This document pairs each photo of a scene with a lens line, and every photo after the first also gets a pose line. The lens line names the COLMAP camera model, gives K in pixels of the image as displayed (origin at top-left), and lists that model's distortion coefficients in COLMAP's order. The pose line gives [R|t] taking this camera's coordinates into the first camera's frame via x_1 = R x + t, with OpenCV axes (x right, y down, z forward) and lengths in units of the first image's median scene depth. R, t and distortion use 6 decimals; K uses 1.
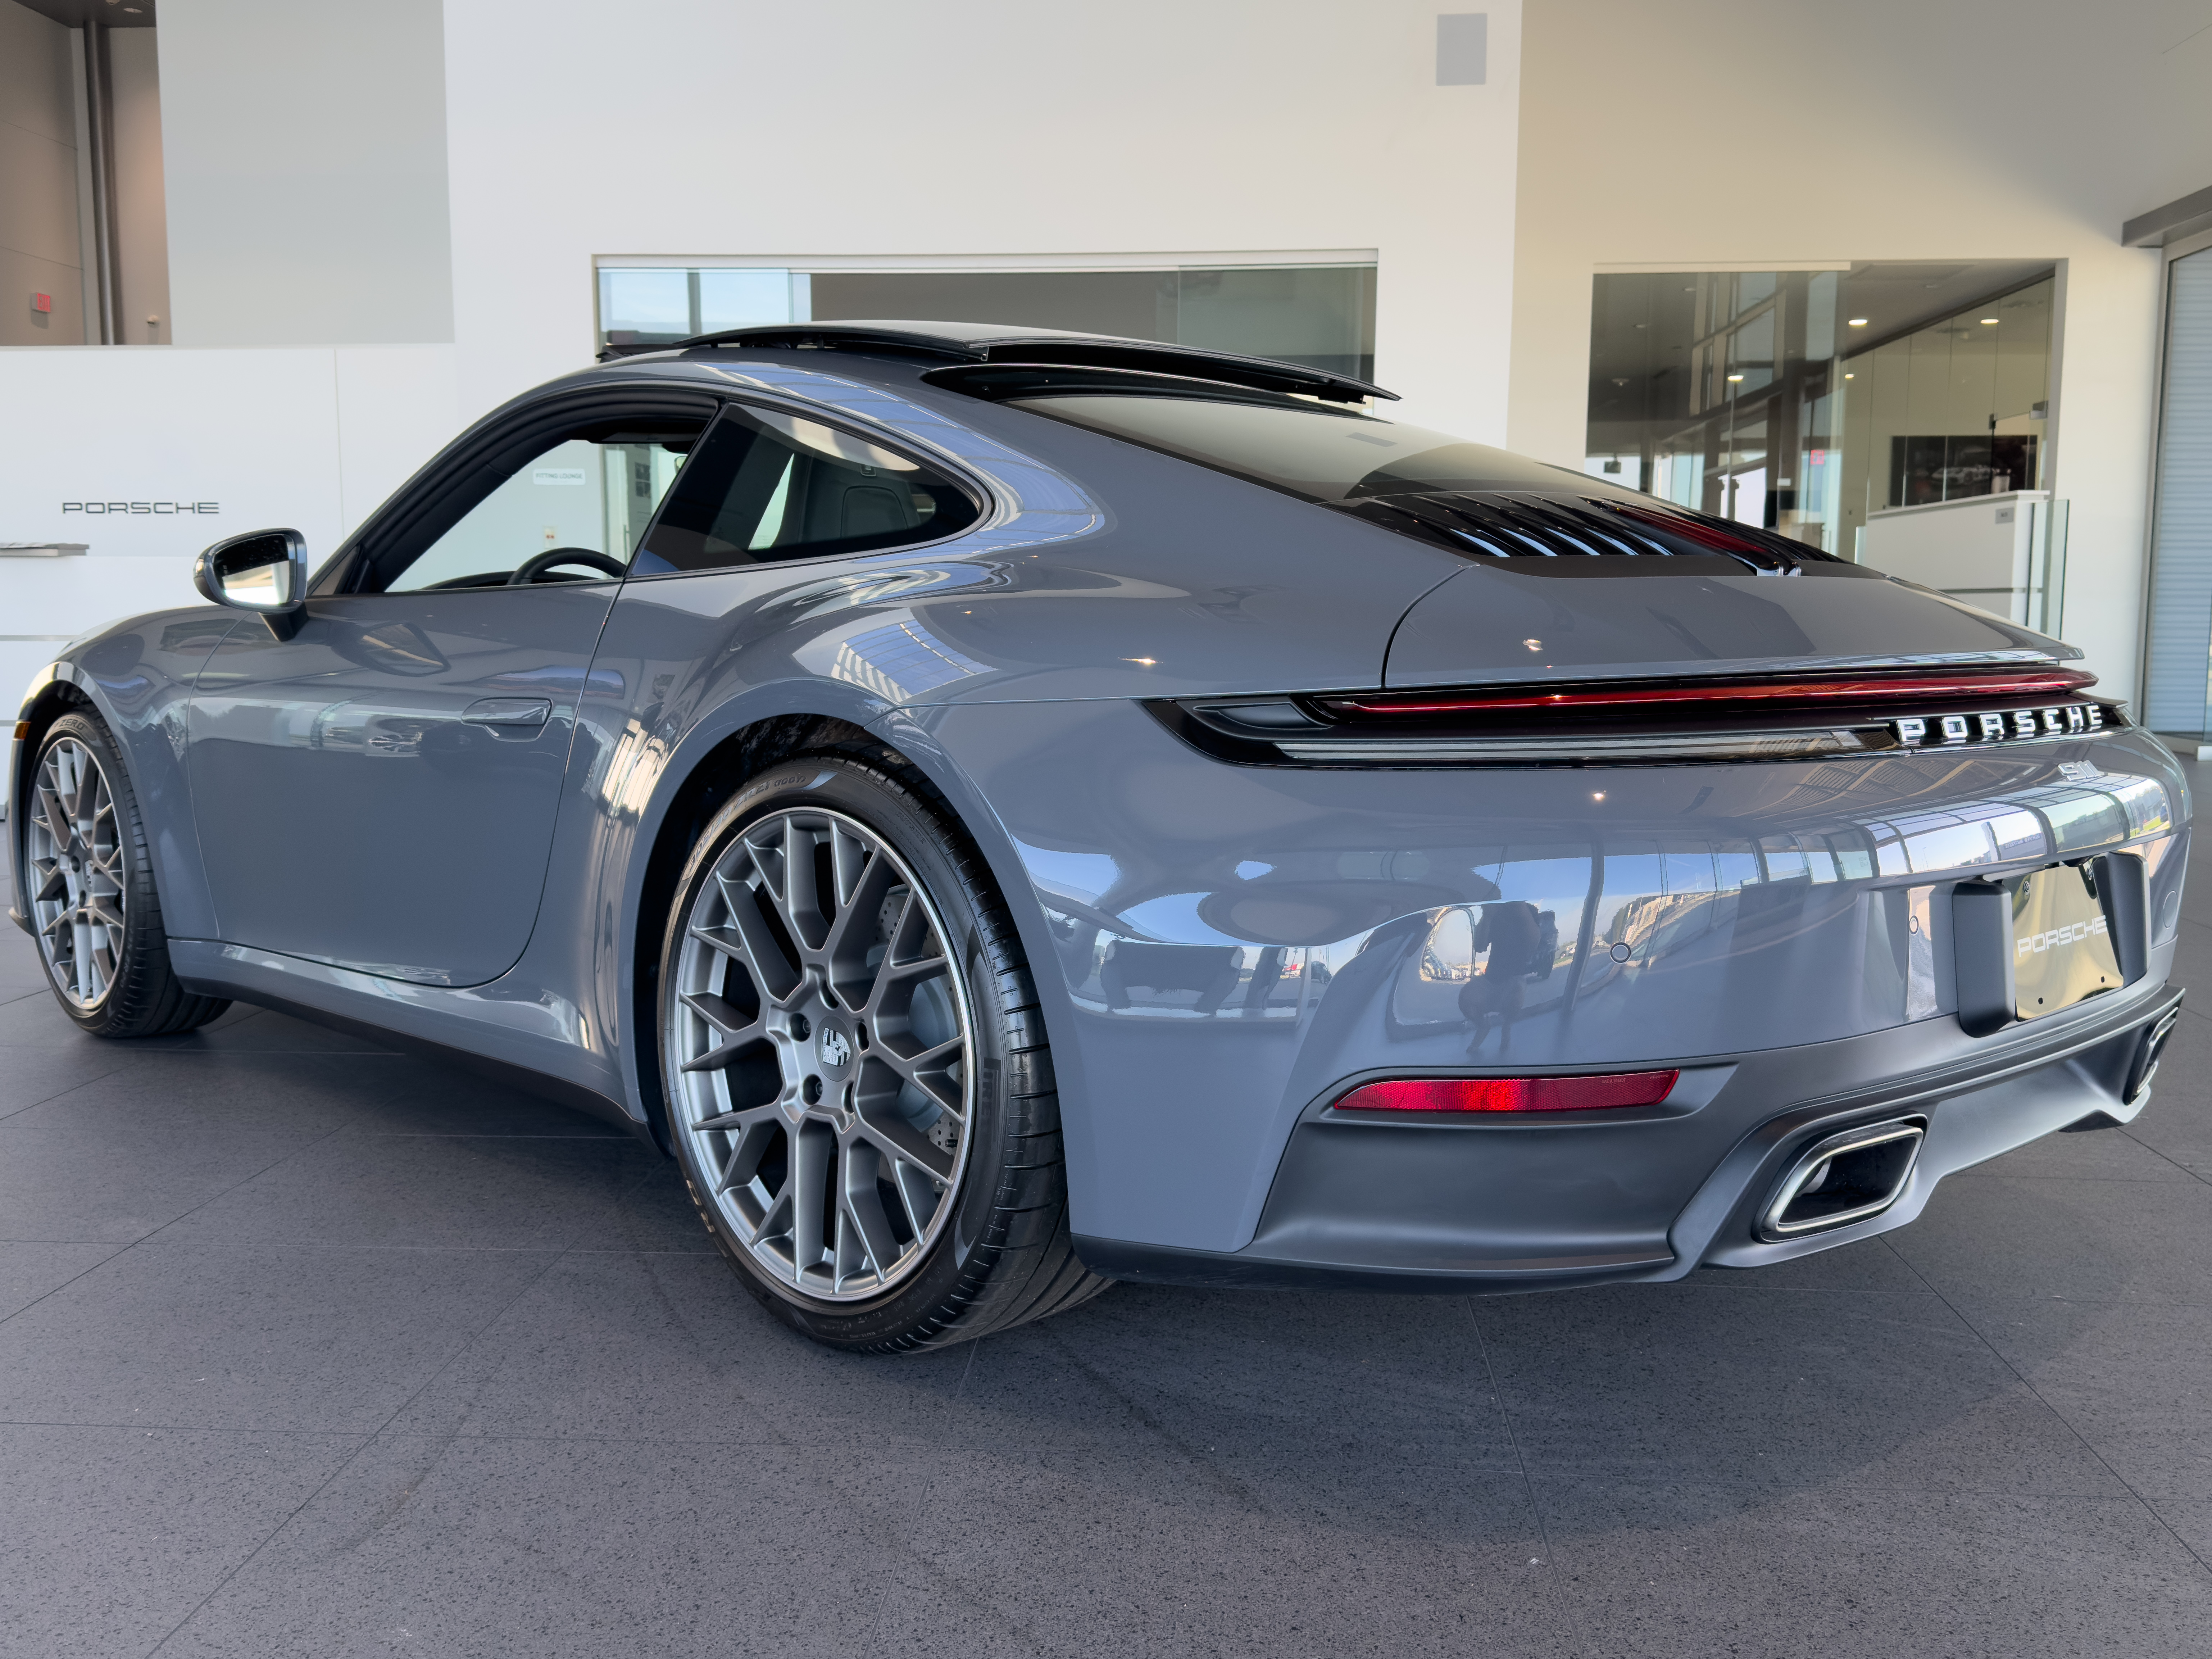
lens RADIAL K [[1947.7, 0, 1106.3], [0, 1947.7, 827.8], [0, 0, 1]] dist [0.004107, 0.001570]
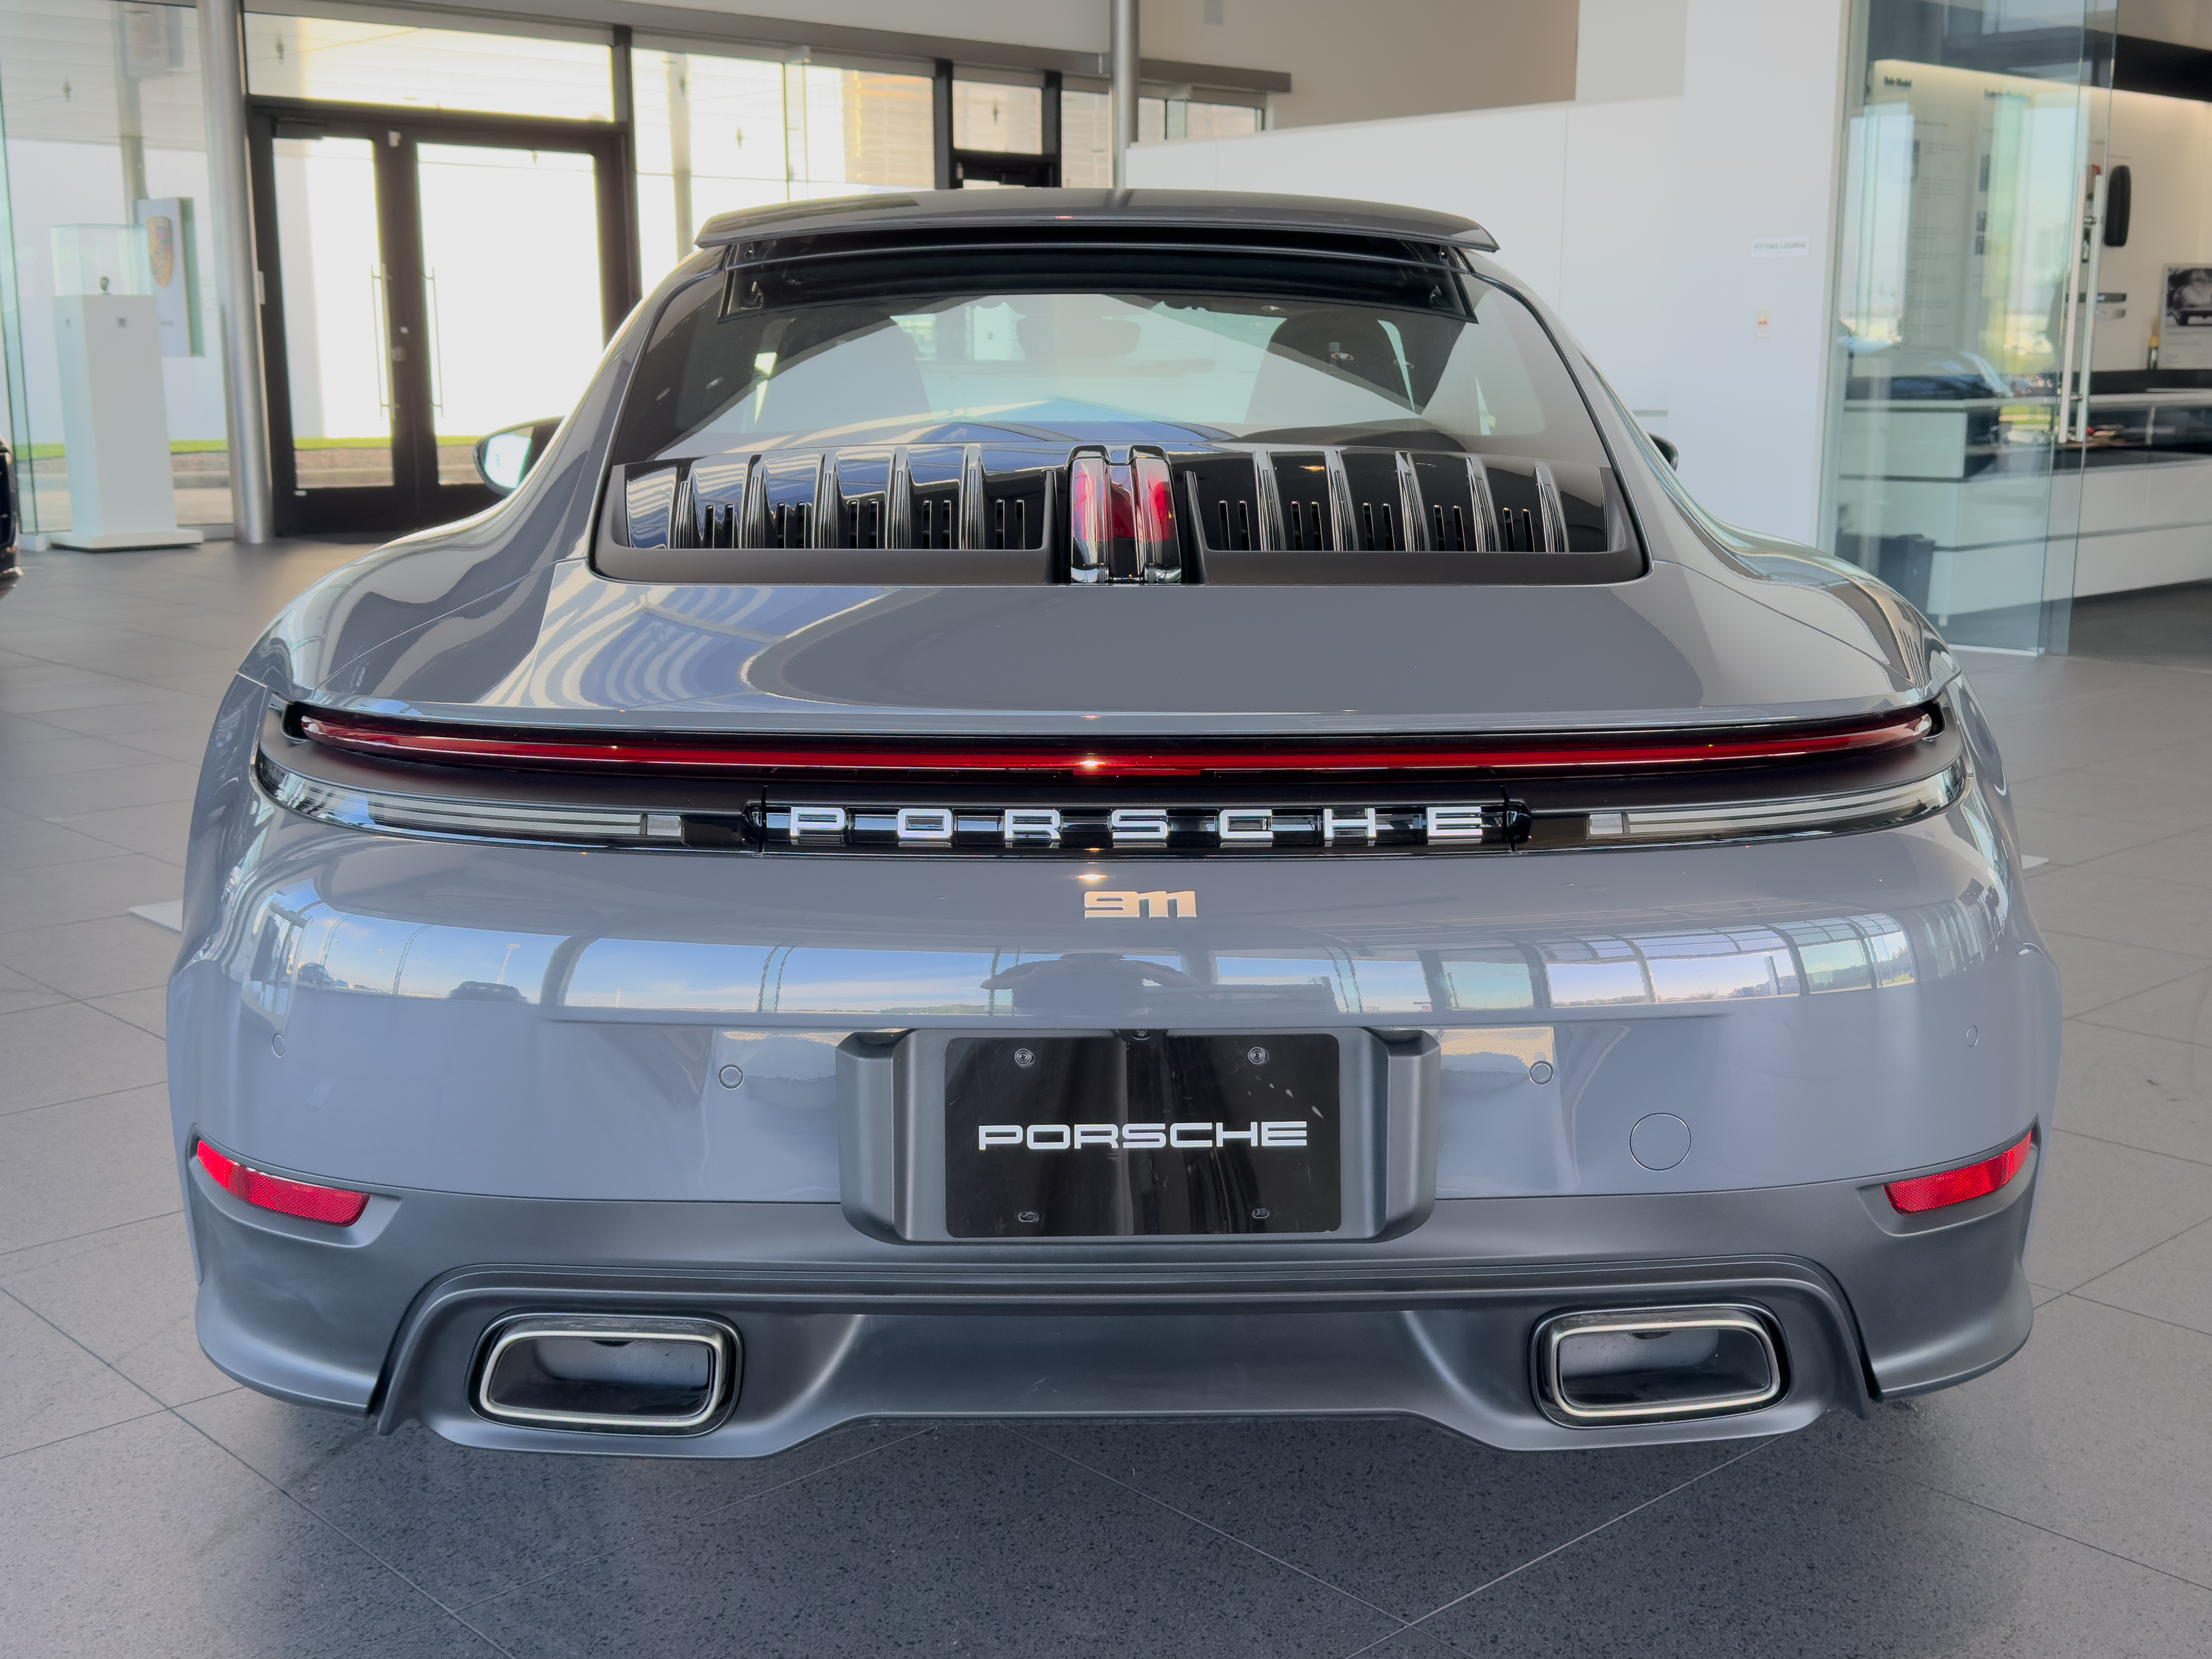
lens RADIAL K [[2496.3, 0, 1108.9], [0, 2496.3, 819.9], [0, 0, 1]] dist [-0.005545, 0.000000]
pose [[0.768321, 0.115162, -0.629620, 1.017923], [-0.074346, 0.993079, 0.090917, -0.135785], [0.635733, -0.023044, 0.771565, 0.302229]]
